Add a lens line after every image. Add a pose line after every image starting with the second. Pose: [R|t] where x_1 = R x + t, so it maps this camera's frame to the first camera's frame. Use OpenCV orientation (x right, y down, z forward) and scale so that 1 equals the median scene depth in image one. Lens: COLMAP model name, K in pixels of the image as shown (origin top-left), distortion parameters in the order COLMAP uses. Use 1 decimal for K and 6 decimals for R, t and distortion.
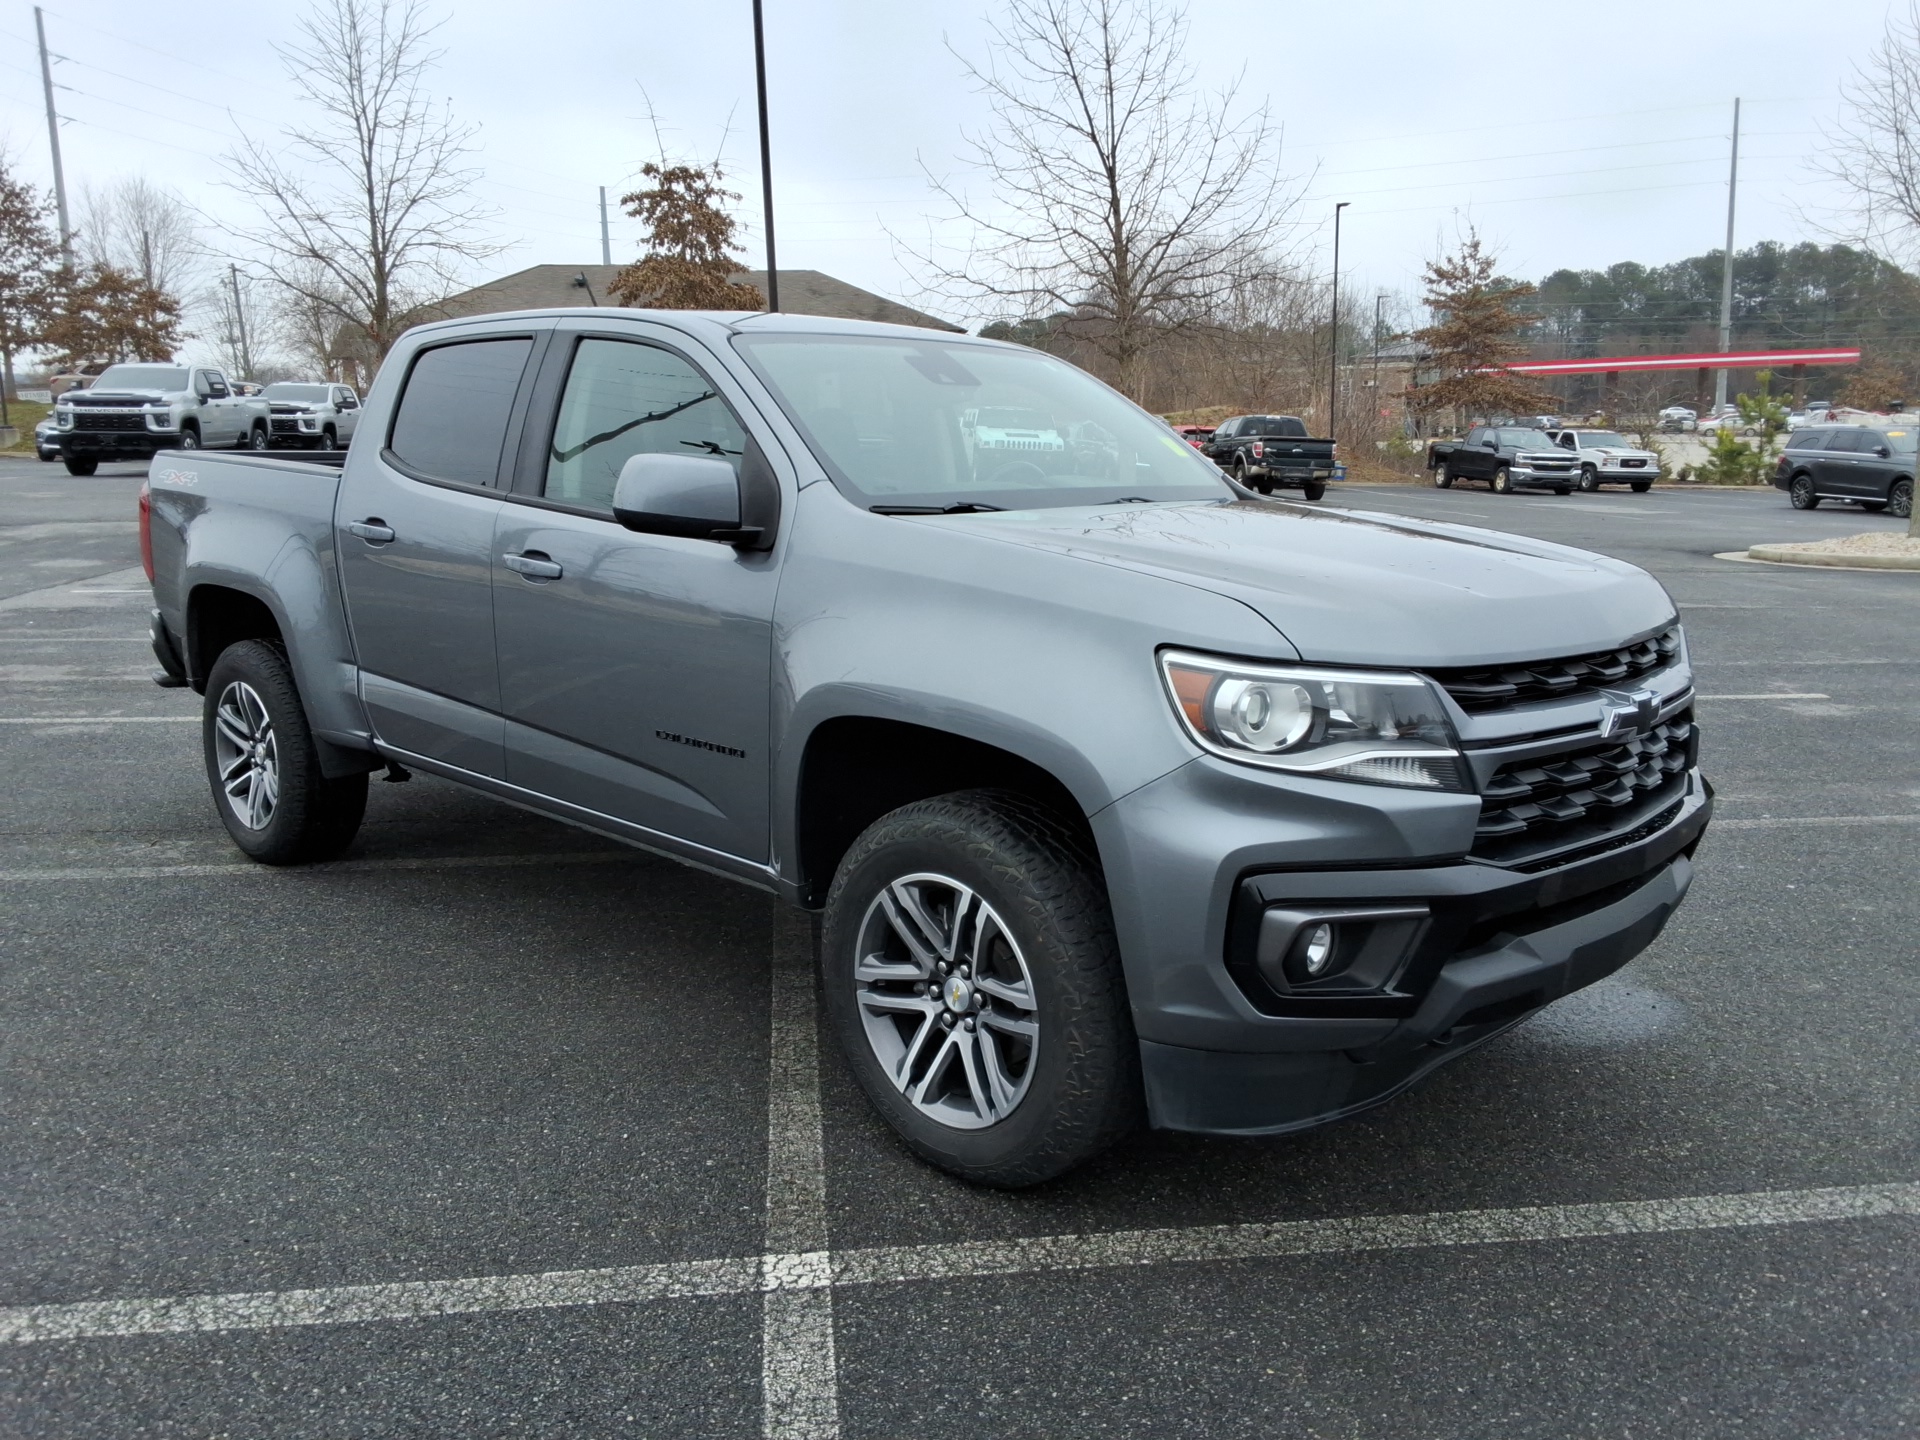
lens RADIAL K [[1536.2, 0, 975.5], [0, 1536.2, 713.9], [0, 0, 1]] dist [0.135020, -0.212379]
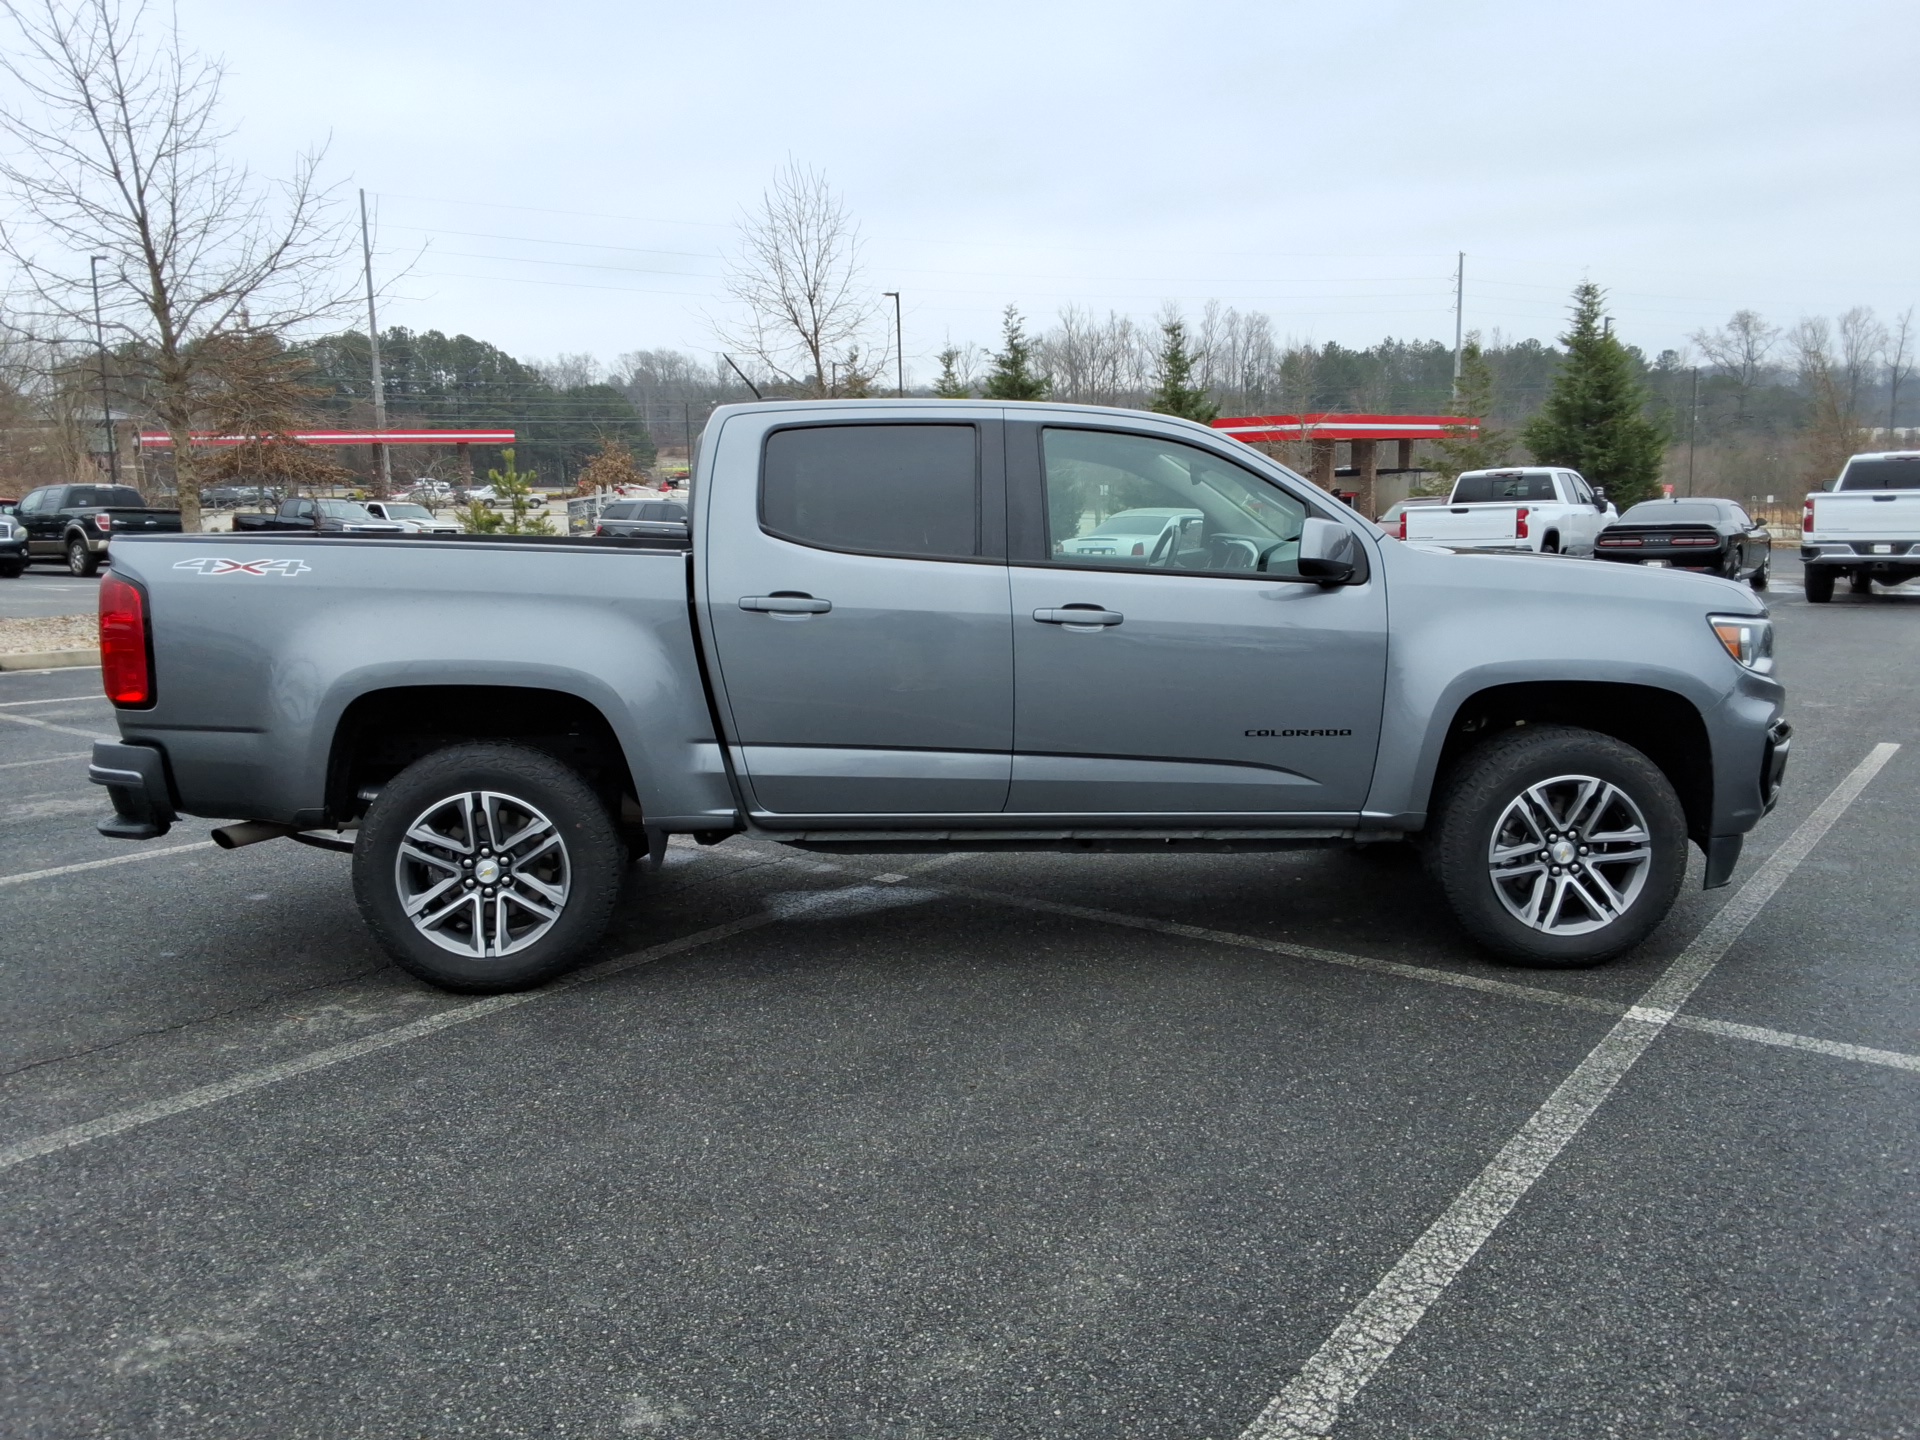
lens RADIAL K [[1535.7, 0, 971.0], [0, 1535.7, 722.6], [0, 0, 1]] dist [0.144107, -0.211355]
pose [[0.680273, -0.110162, 0.724633, -0.277685], [0.138795, 0.990115, 0.020223, -0.011646], [-0.719698, 0.086819, 0.688838, 0.057739]]
